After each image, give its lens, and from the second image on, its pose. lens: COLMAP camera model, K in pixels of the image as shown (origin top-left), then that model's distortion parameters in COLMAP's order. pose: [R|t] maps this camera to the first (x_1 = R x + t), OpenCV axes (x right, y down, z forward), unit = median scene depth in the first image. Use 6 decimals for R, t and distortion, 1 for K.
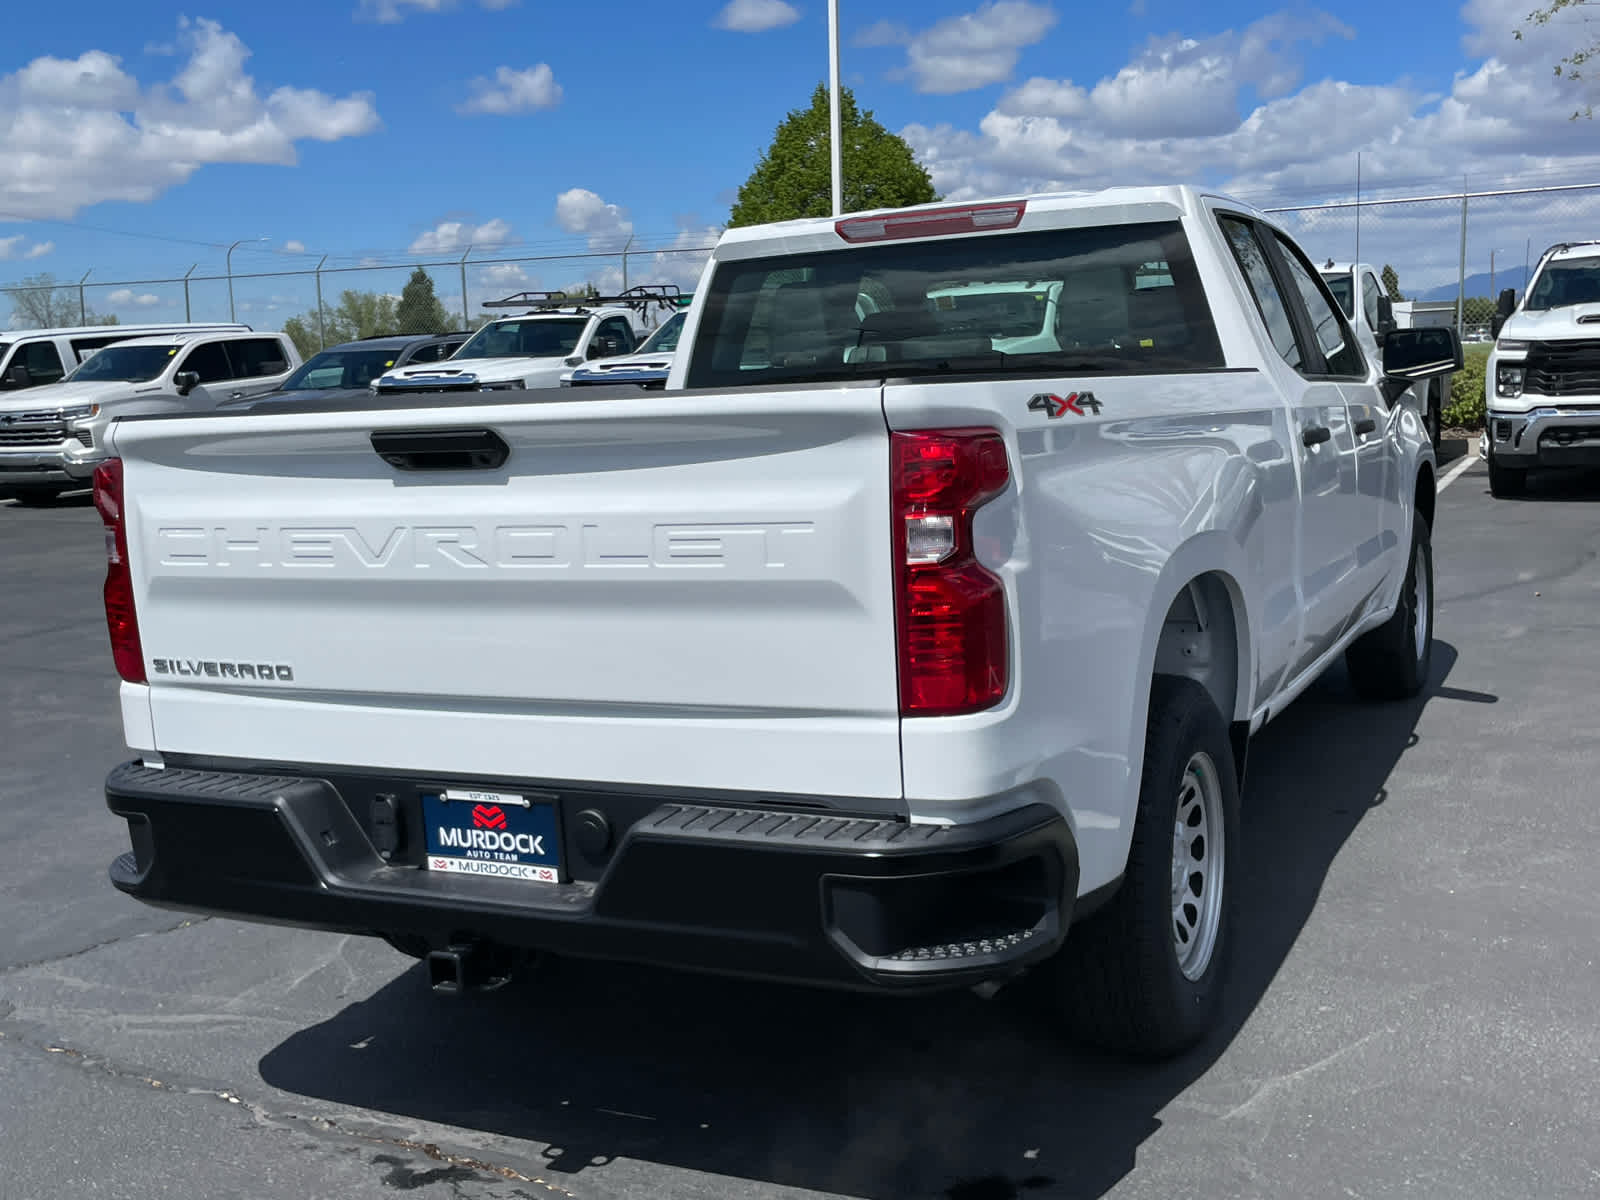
lens RADIAL K [[1667.9, 0, 797.3], [0, 1667.9, 613.1], [0, 0, 1]] dist [0.101276, -0.166140]
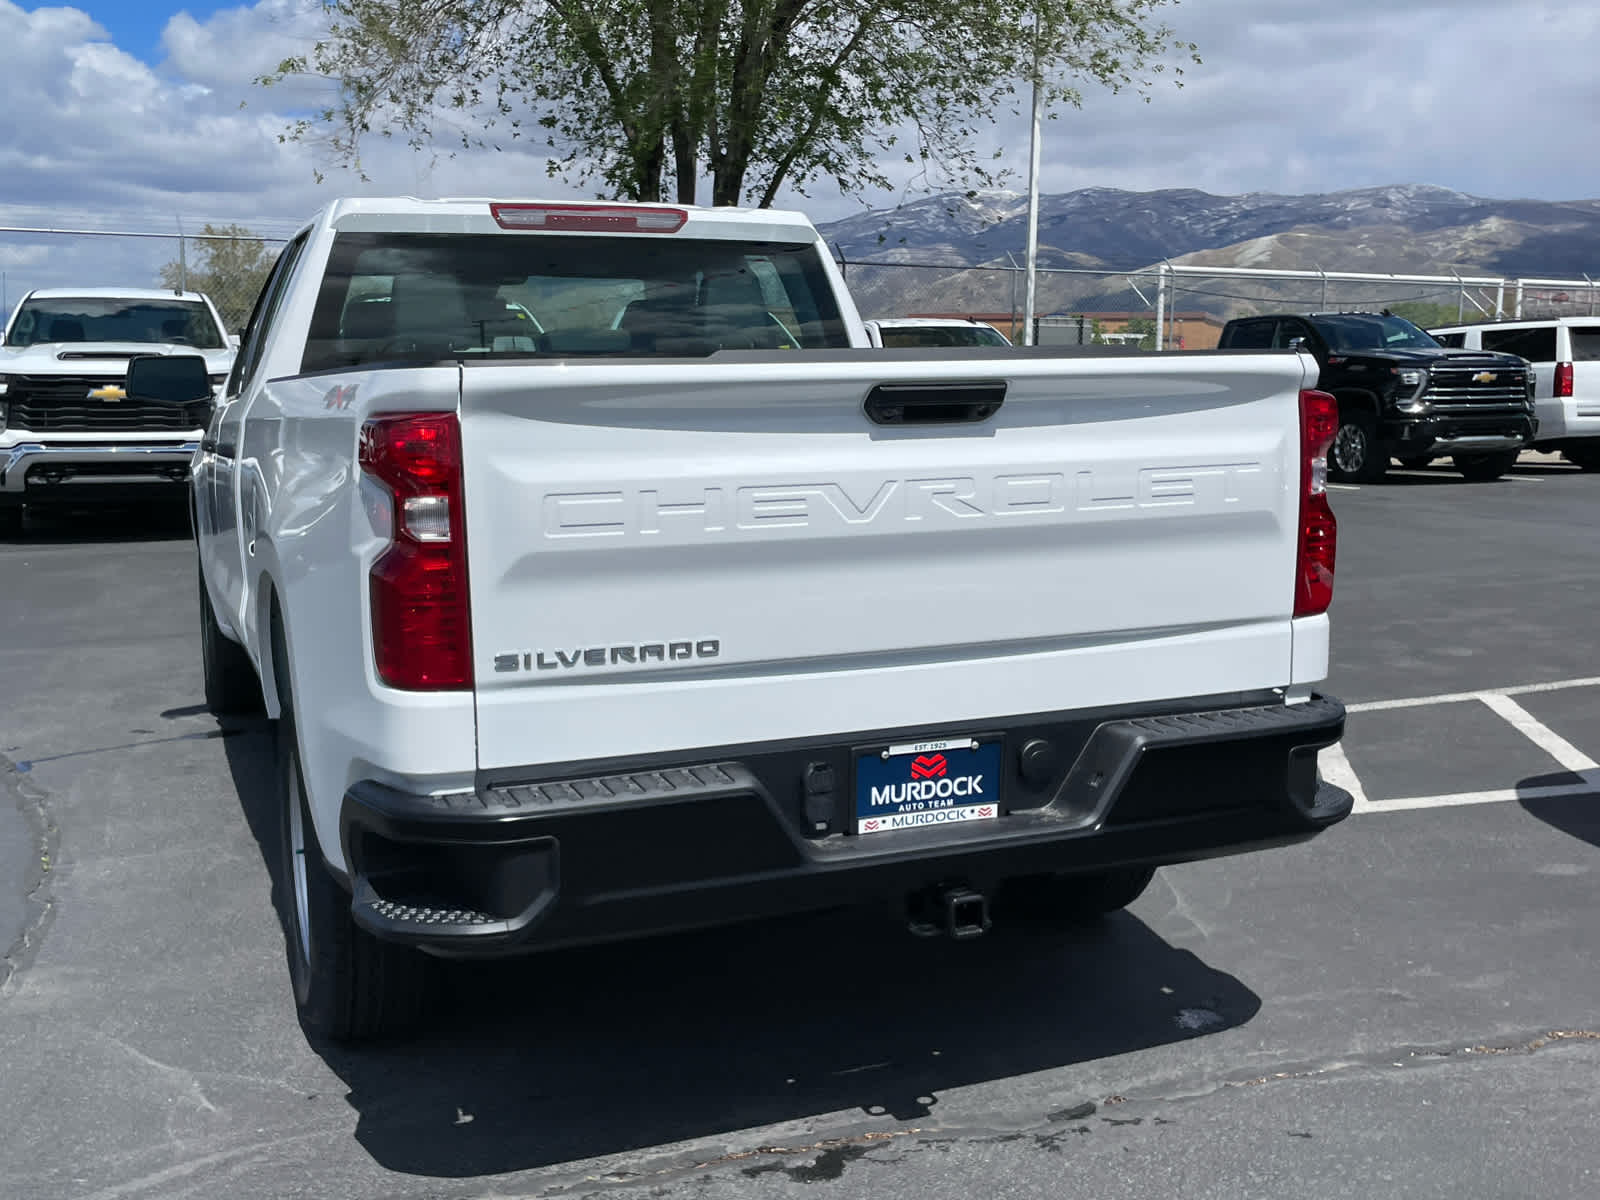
lens RADIAL K [[1676.7, 0, 798.9], [0, 1676.7, 587.9], [0, 0, 1]] dist [0.115333, -0.202490]
pose [[0.662000, -0.054050, 0.747552, -0.929128], [0.085251, 0.996354, -0.003455, 0.009934], [-0.744640, 0.066017, 0.664194, 0.351195]]
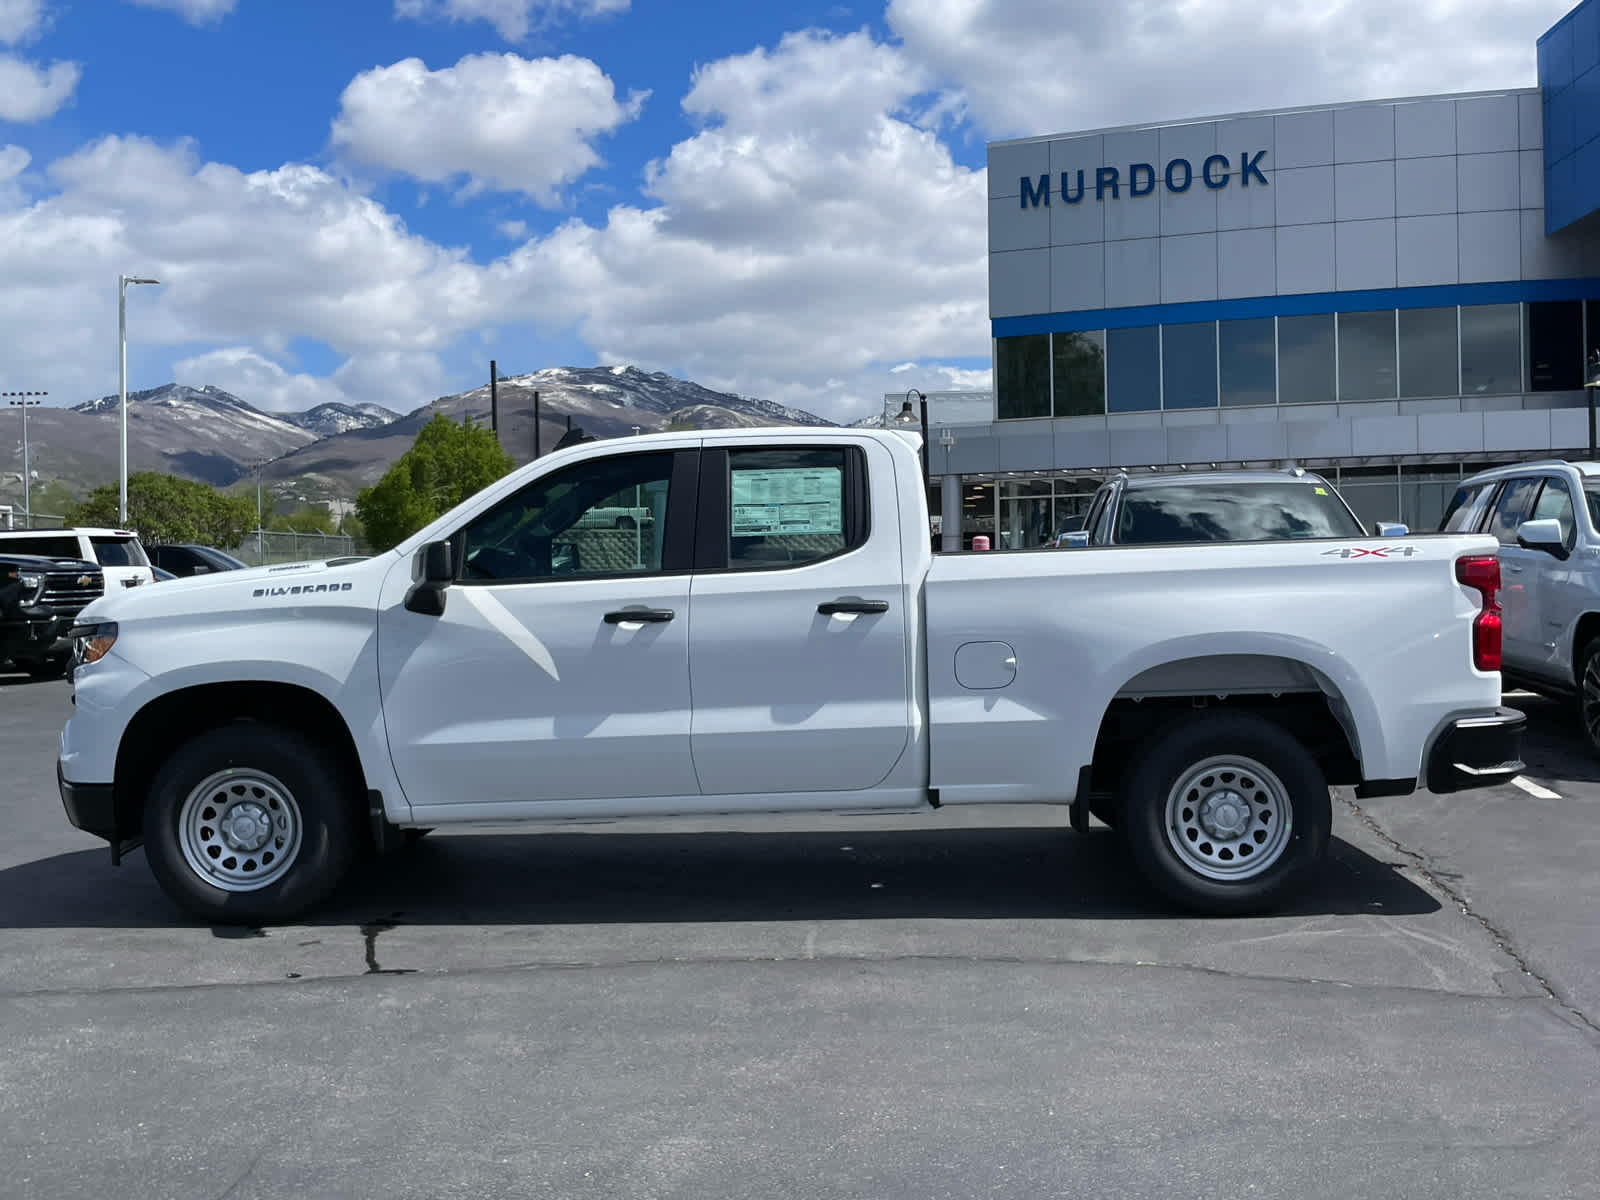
lens RADIAL K [[1698.5, 0, 815.8], [0, 1698.5, 599.9], [0, 0, 1]] dist [0.118352, -0.207636]
pose [[-0.418635, 0.031889, 0.907595, -1.962982], [0.168415, 0.984774, 0.043082, -0.268688], [-0.892402, 0.170888, -0.417631, 2.645567]]
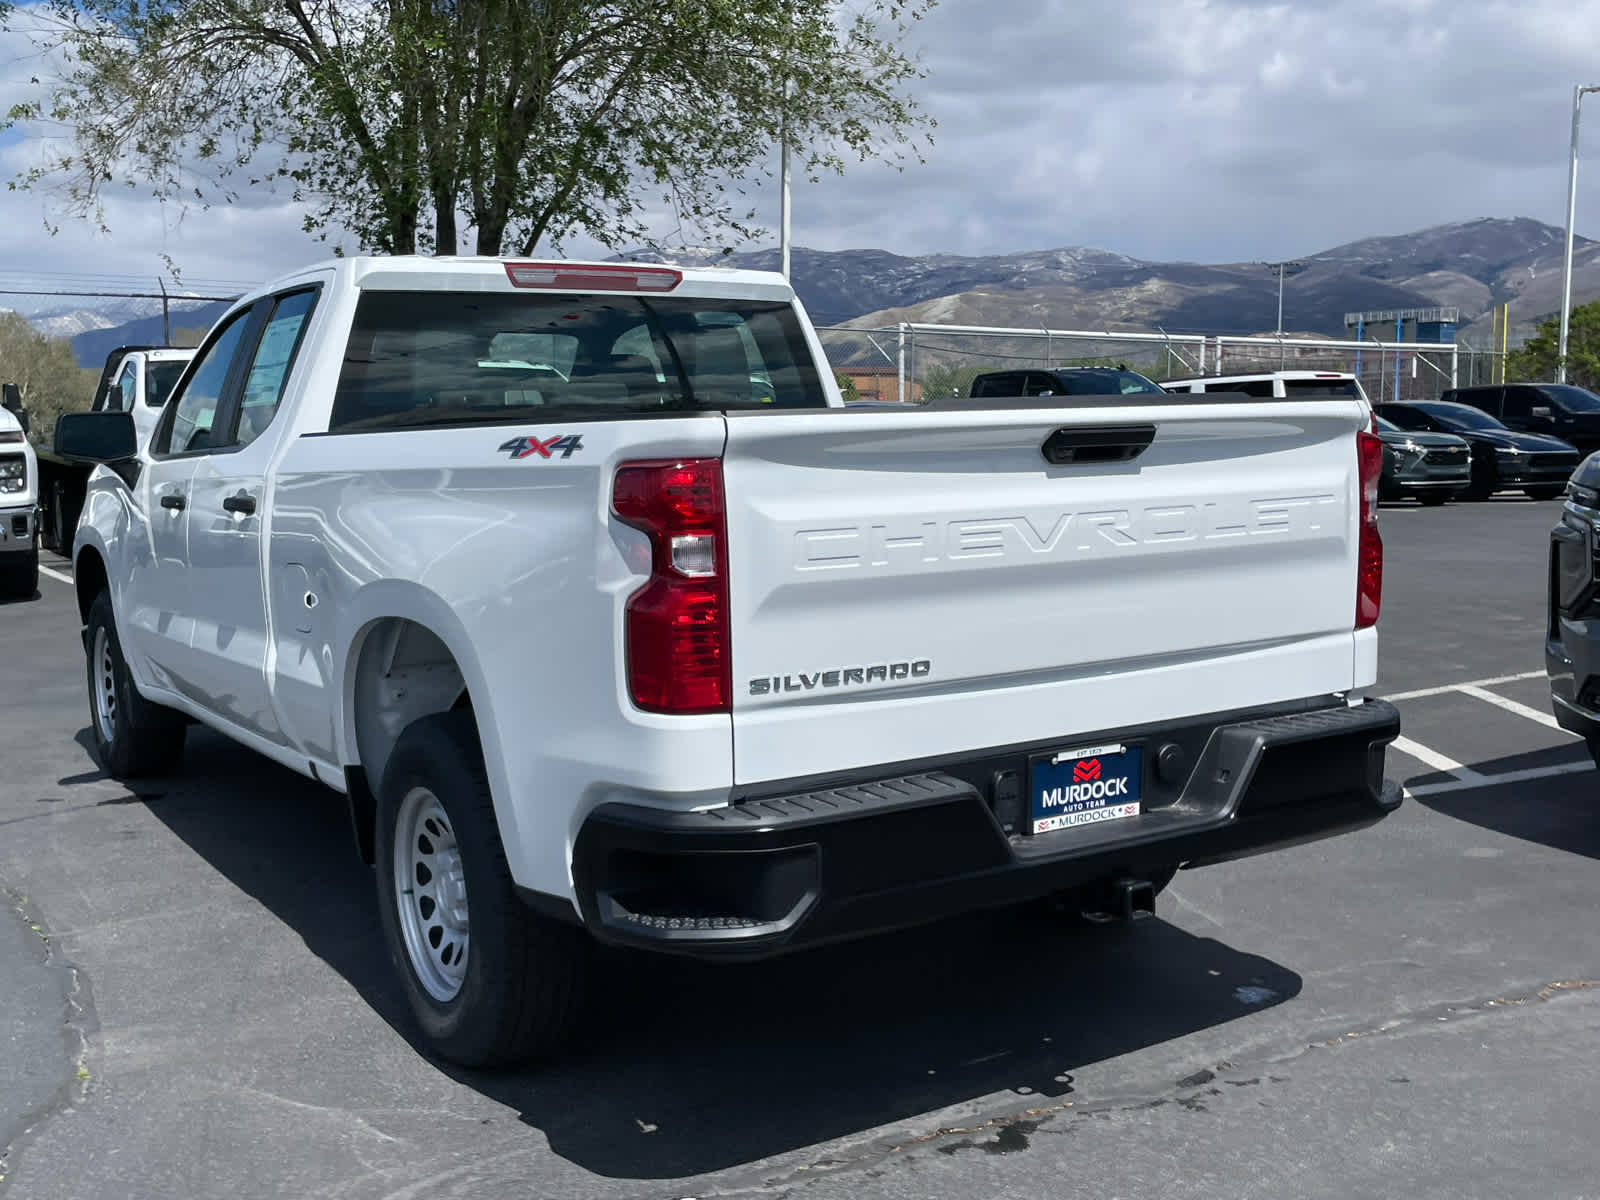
lens RADIAL K [[1676.7, 0, 798.9], [0, 1676.7, 587.9], [0, 0, 1]] dist [0.115333, -0.202490]
pose [[0.520665, -0.045633, 0.852541, -1.169586], [0.115587, 0.993144, -0.017433, -0.003181], [-0.845900, 0.107619, 0.522370, 0.522217]]
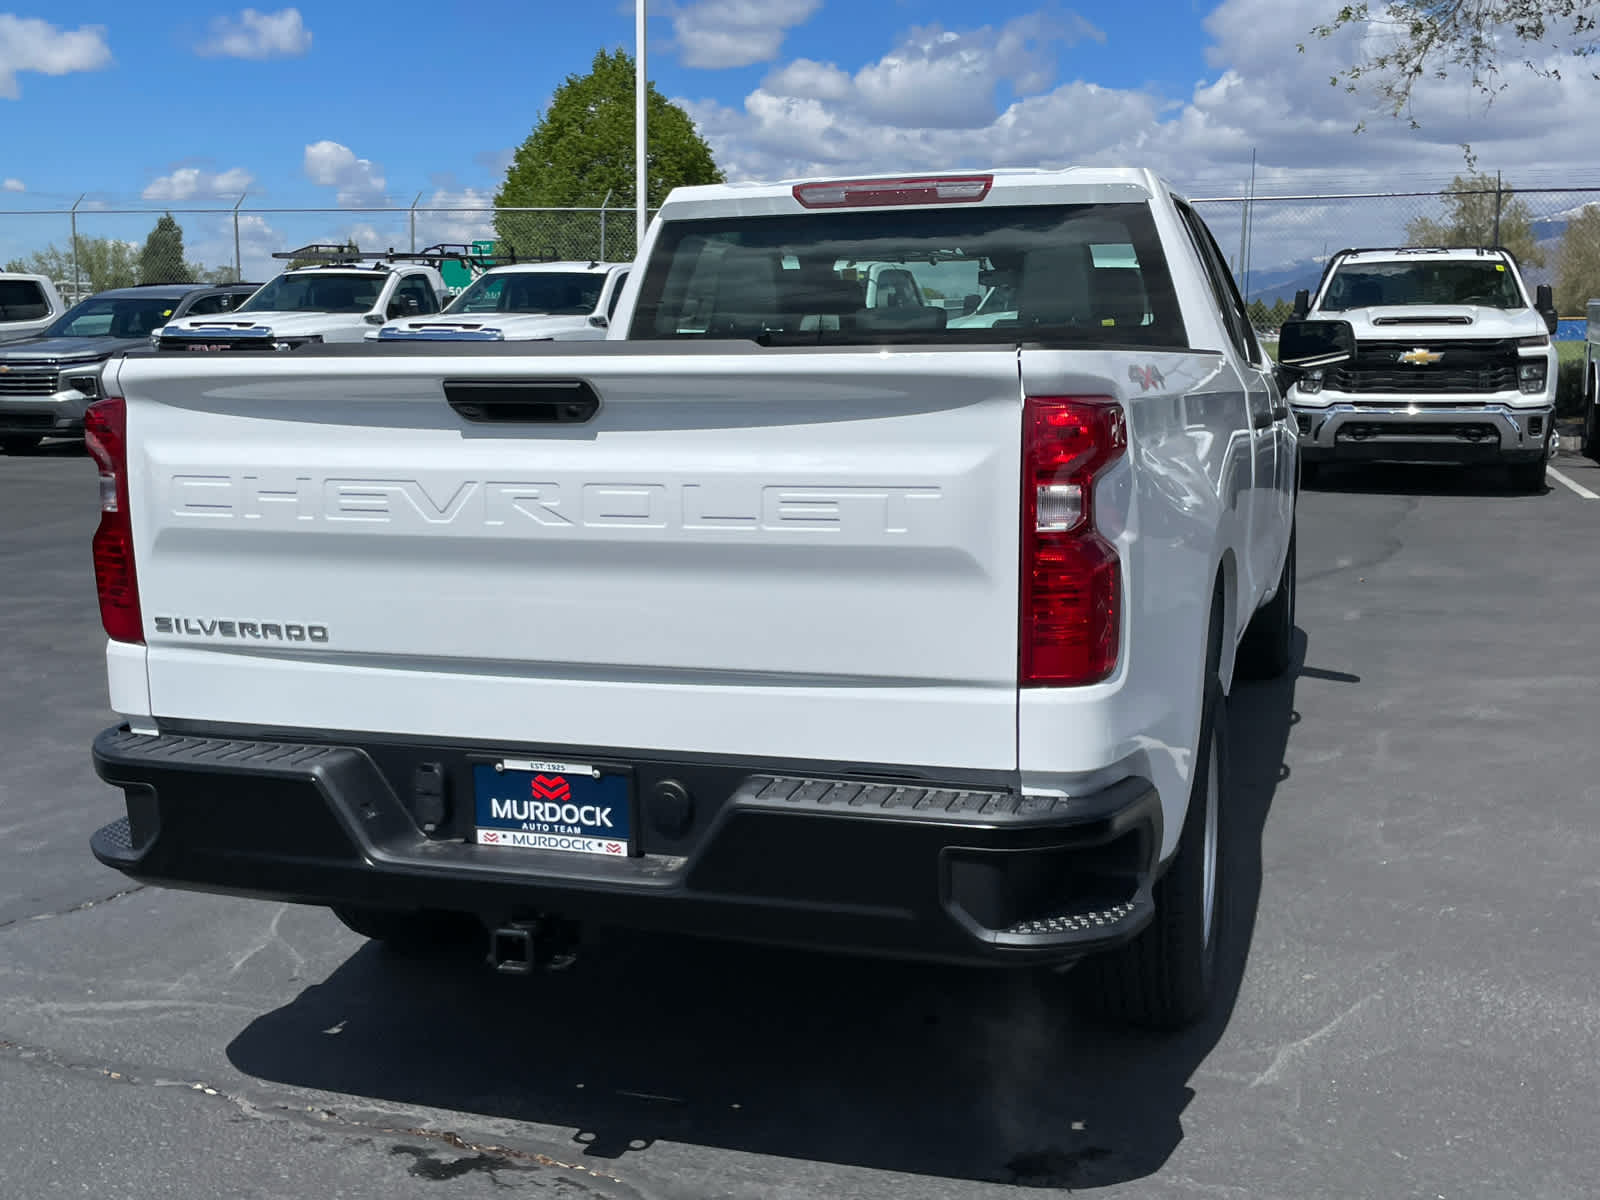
lens RADIAL K [[1672.0, 0, 800.0], [0, 1672.0, 600.0], [0, 0, 1]] dist [0.103651, -0.167945]
pose [[0.989159, 0.018280, 0.145705, -0.173001], [-0.019267, 0.999800, 0.005361, 0.006409], [-0.145578, -0.008110, 0.989314, 0.032731]]
